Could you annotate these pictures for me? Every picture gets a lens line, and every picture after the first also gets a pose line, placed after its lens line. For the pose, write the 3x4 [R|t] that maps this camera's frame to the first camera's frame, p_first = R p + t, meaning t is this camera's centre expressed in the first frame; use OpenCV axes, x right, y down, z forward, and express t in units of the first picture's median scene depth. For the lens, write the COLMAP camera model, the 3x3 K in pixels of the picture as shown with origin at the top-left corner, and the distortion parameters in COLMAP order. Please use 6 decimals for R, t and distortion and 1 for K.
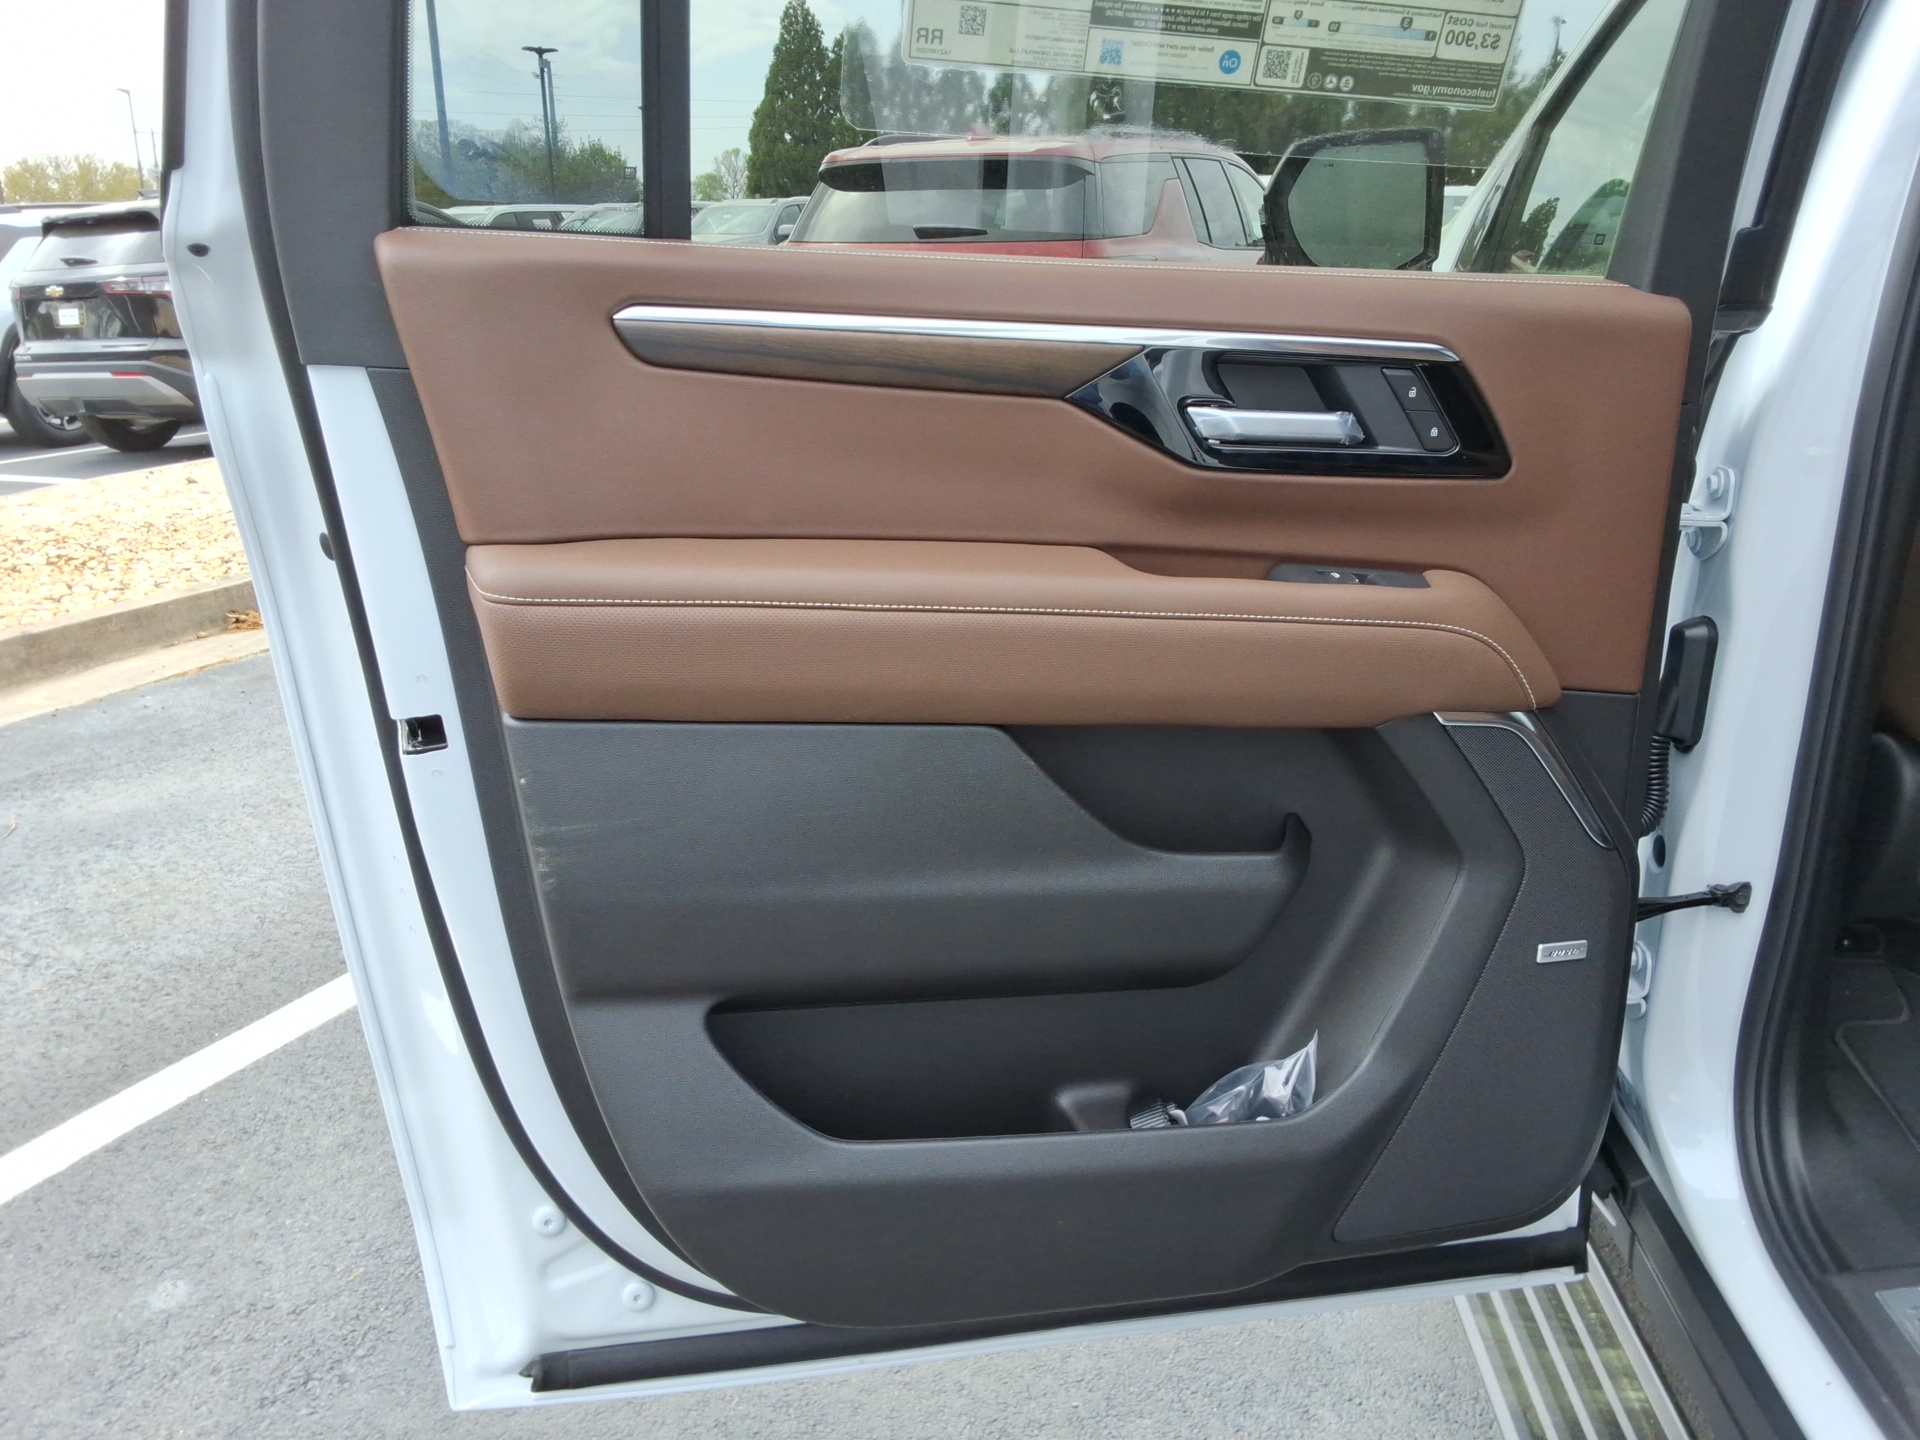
lens RADIAL K [[1539.6, 0, 963.4], [0, 1539.6, 730.6], [0, 0, 1]] dist [0.101440, -0.150571]
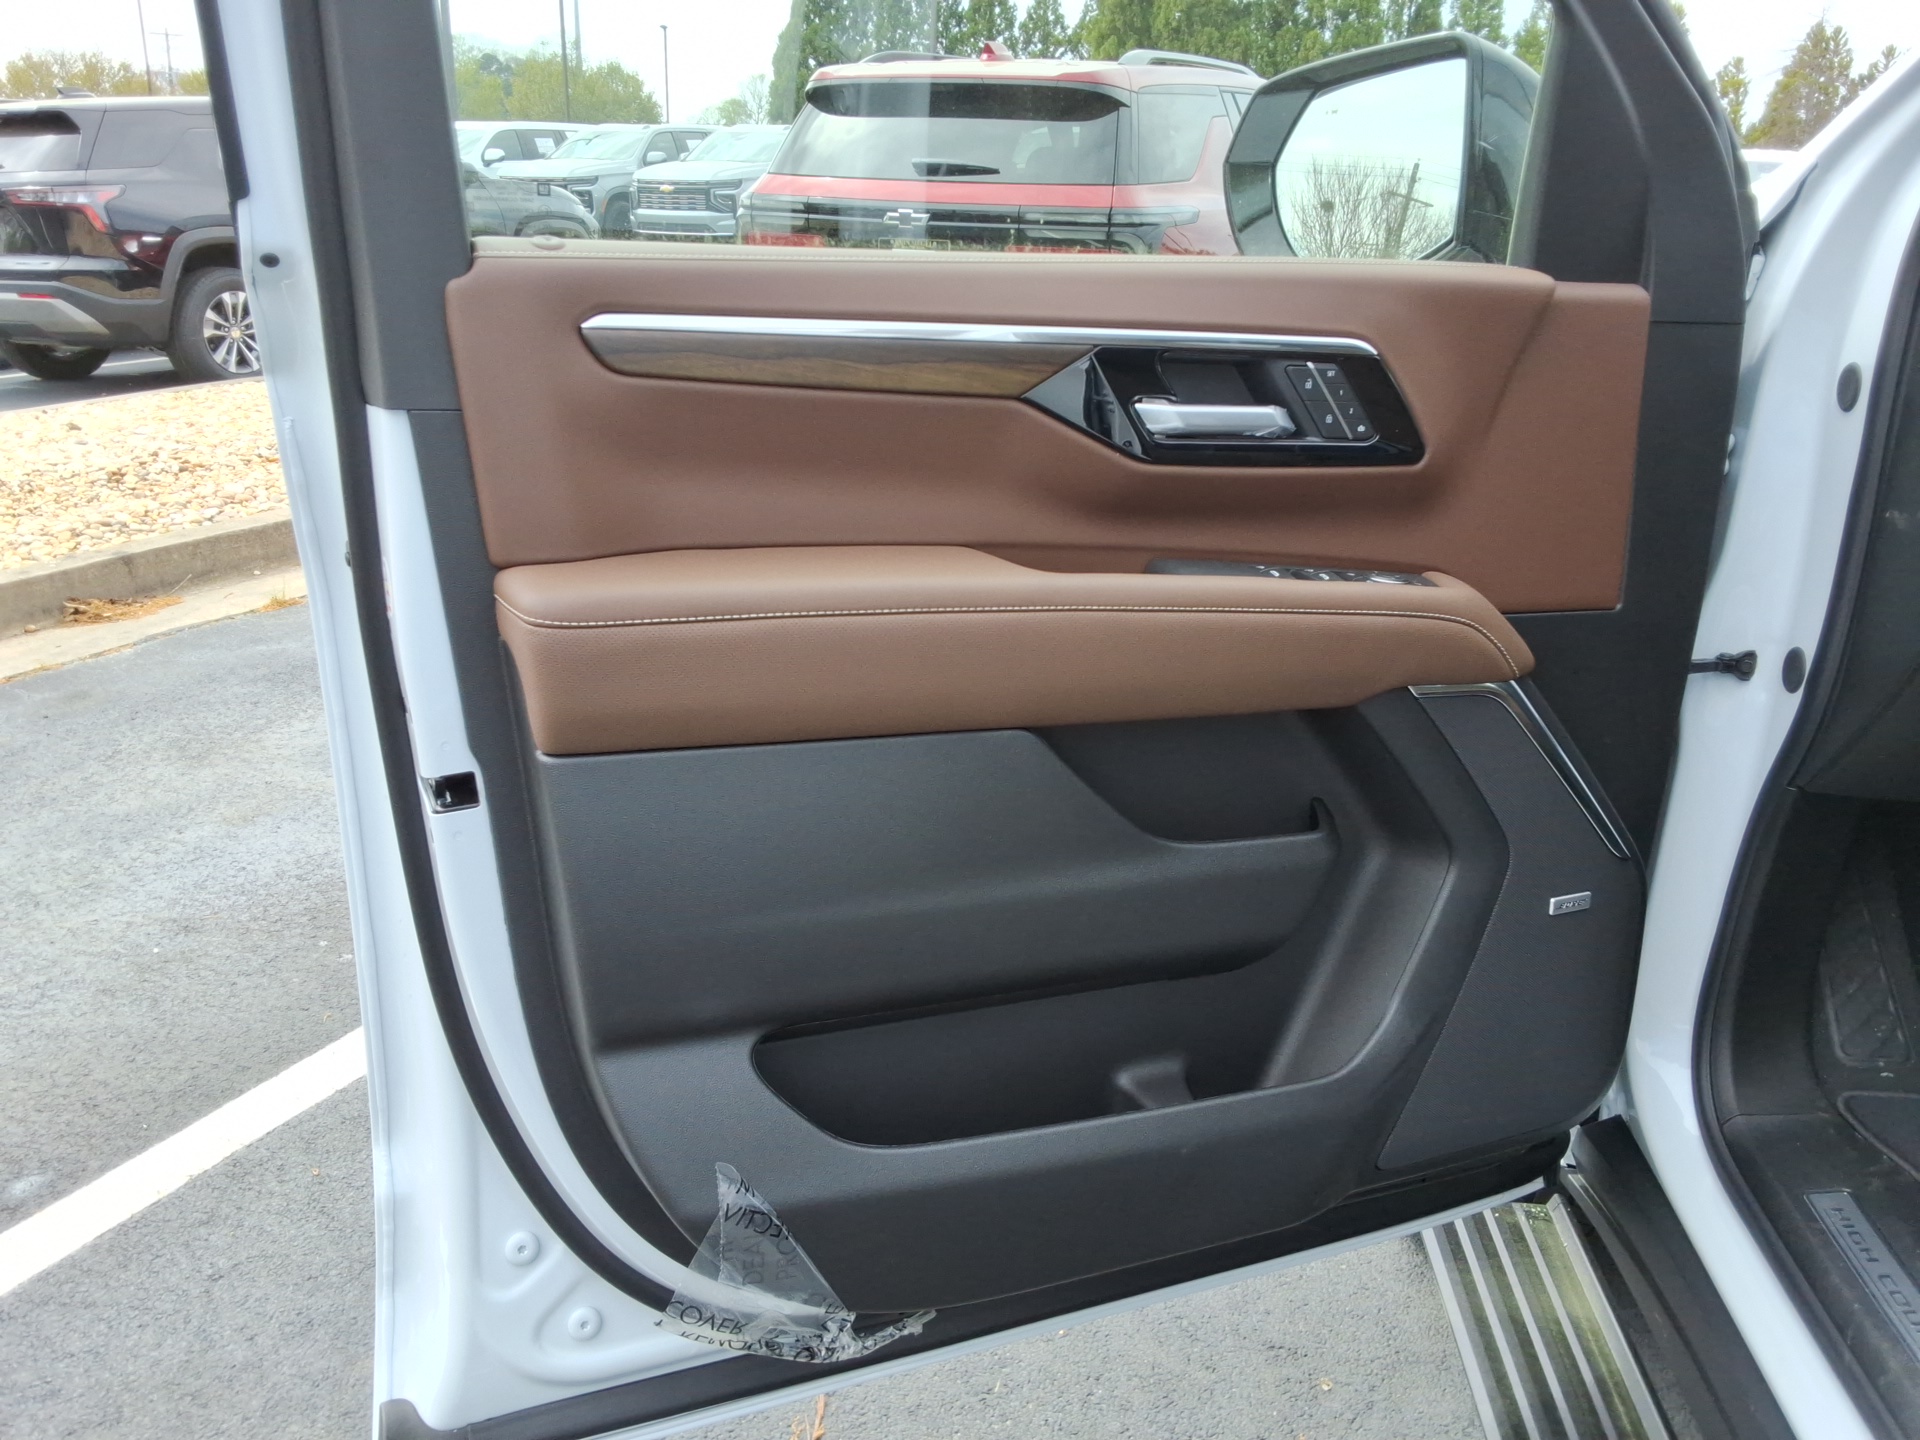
lens RADIAL K [[1539.6, 0, 966.2], [0, 1539.6, 719.5], [0, 0, 1]] dist [0.101440, -0.150571]
pose [[0.999258, 0.038486, -0.001182, 0.005312], [-0.038432, 0.998795, 0.030516, -0.033936], [0.002355, -0.030448, 0.999534, 0.102979]]
